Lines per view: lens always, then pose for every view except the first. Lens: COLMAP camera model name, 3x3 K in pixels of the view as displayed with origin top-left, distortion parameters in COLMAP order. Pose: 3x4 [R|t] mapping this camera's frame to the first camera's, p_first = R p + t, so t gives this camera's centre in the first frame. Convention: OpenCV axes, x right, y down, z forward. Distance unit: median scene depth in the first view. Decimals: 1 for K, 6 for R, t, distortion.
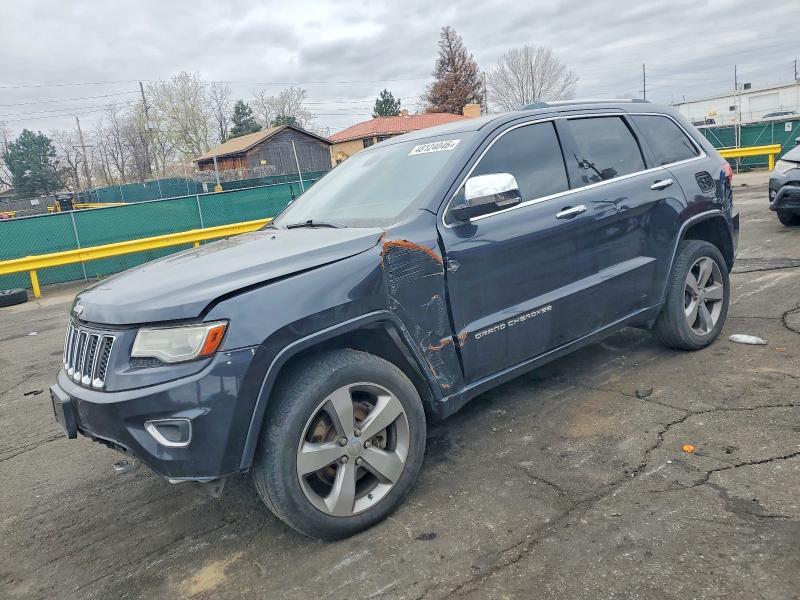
lens RADIAL K [[615.0, 0, 397.5], [0, 615.0, 296.3], [0, 0, 1]] dist [0.016833, 0.009451]
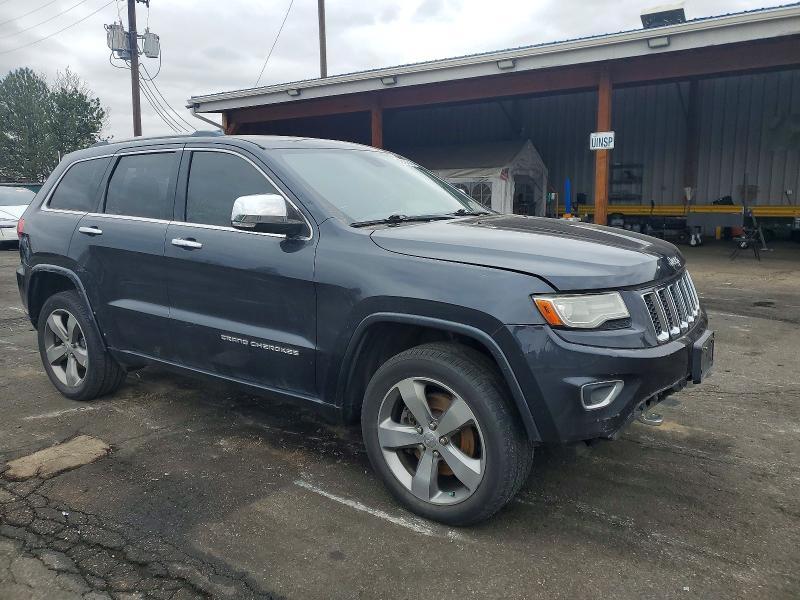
lens RADIAL K [[615.0, 0, 397.5], [0, 615.0, 296.3], [0, 0, 1]] dist [0.016833, 0.009451]
pose [[-0.287278, -0.031735, 0.957321, -1.294288], [0.231398, 0.967549, 0.101513, -0.125285], [-0.929477, 0.250684, -0.270612, 1.623435]]
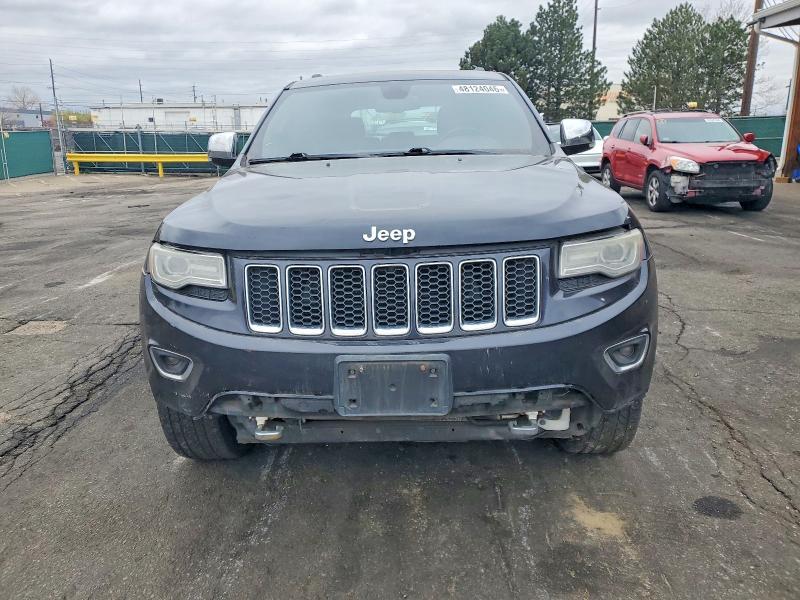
lens RADIAL K [[615.0, 0, 397.5], [0, 615.0, 296.3], [0, 0, 1]] dist [0.016833, 0.009451]
pose [[0.639312, -0.080035, 0.764771, -0.970624], [0.087675, 0.995670, 0.030907, 0.065436], [-0.763933, 0.047292, 0.643561, 0.532165]]
